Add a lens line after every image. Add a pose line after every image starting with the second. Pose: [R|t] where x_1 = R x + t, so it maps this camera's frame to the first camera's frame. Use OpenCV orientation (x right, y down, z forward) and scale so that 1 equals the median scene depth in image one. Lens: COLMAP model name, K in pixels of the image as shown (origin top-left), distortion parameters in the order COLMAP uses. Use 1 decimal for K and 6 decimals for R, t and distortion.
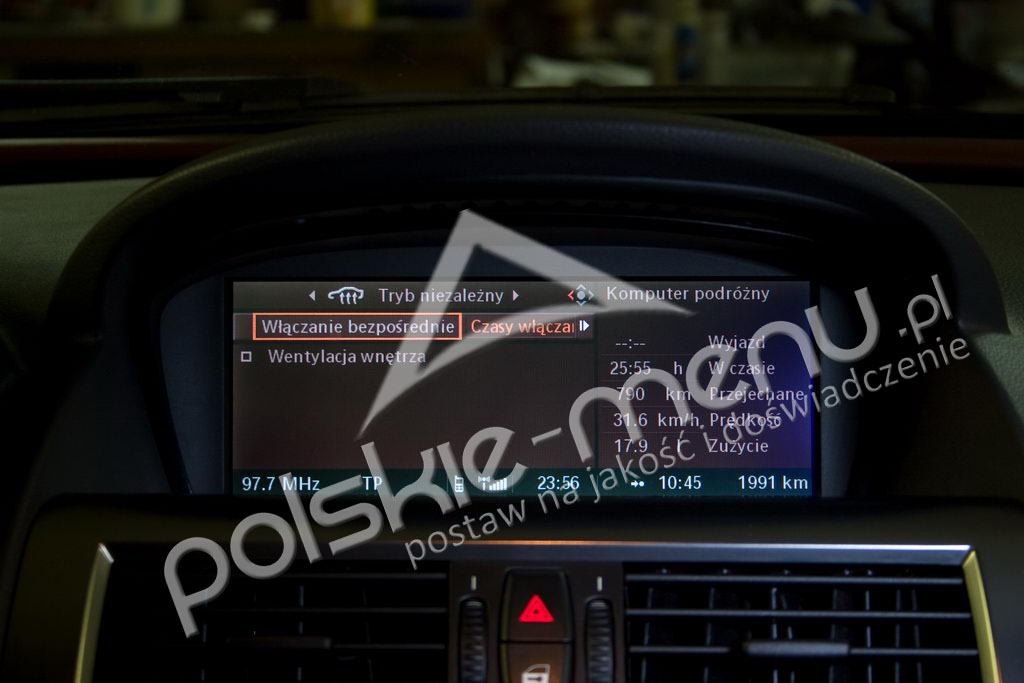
lens RADIAL K [[2370.6, 0, 511.0], [0, 2370.6, 348.5], [0, 0, 1]] dist [0.075001, 0.000000]
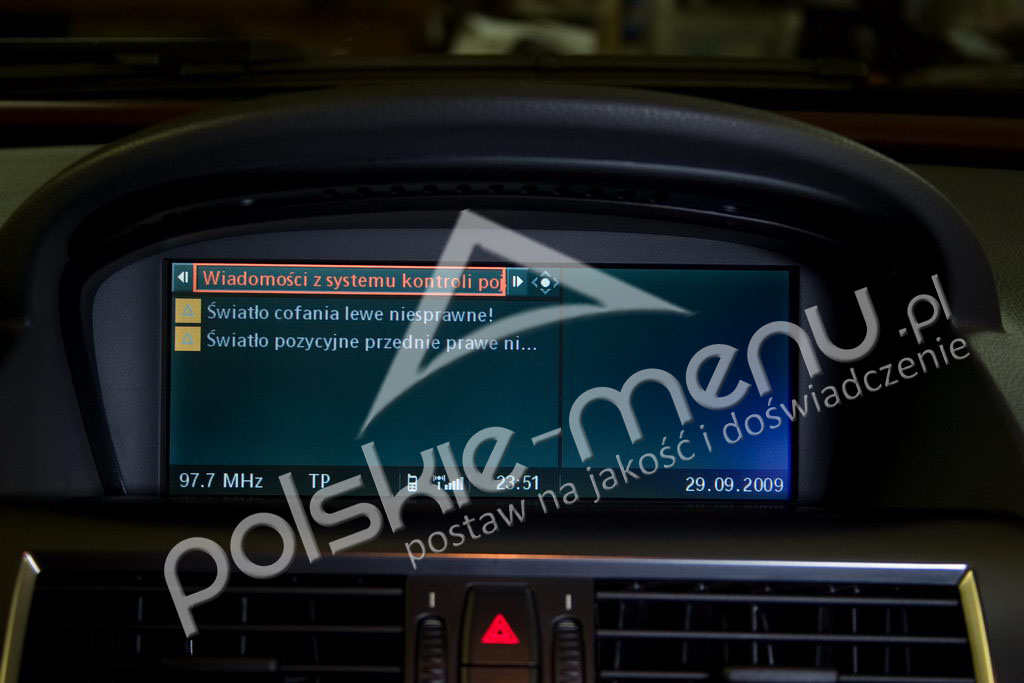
lens RADIAL K [[2370.6, 0, 506.7], [0, 2370.6, 341.4], [0, 0, 1]] dist [0.075001, 0.000000]
pose [[0.999529, 0.013324, 0.027656, -0.013234], [-0.013758, 0.999785, 0.015535, -0.016046], [-0.027443, -0.015909, 0.999497, 0.076366]]
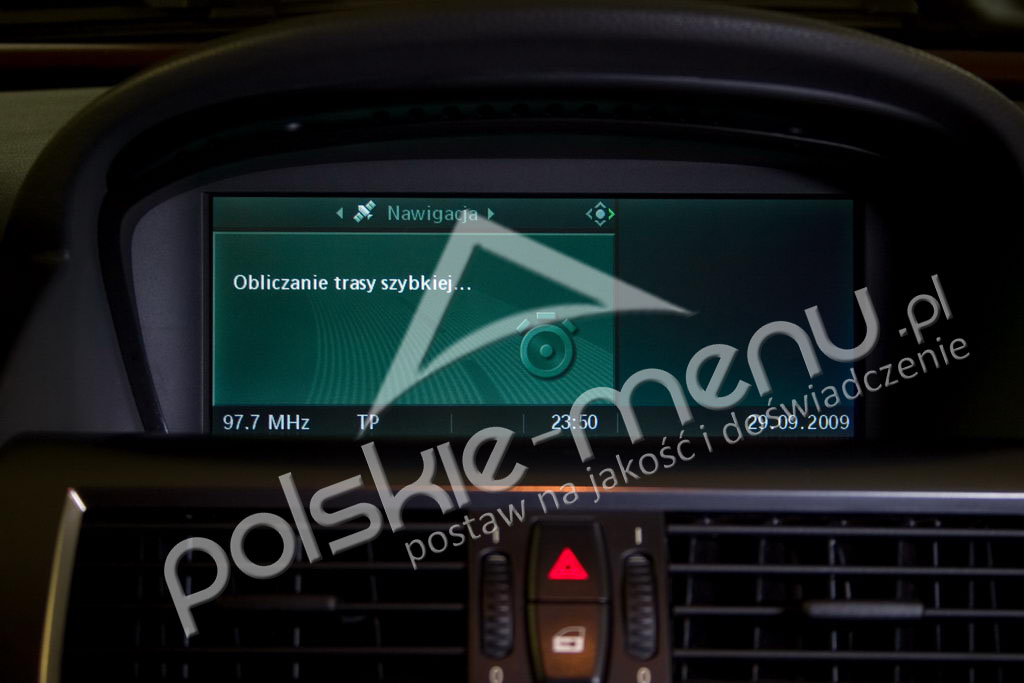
lens RADIAL K [[2370.6, 0, 517.5], [0, 2370.6, 347.6], [0, 0, 1]] dist [0.075001, 0.000000]
pose [[0.999572, 0.004119, 0.028959, -0.032775], [-0.004826, 0.999690, 0.024409, 0.007462], [-0.028849, -0.024538, 0.999283, 0.116583]]
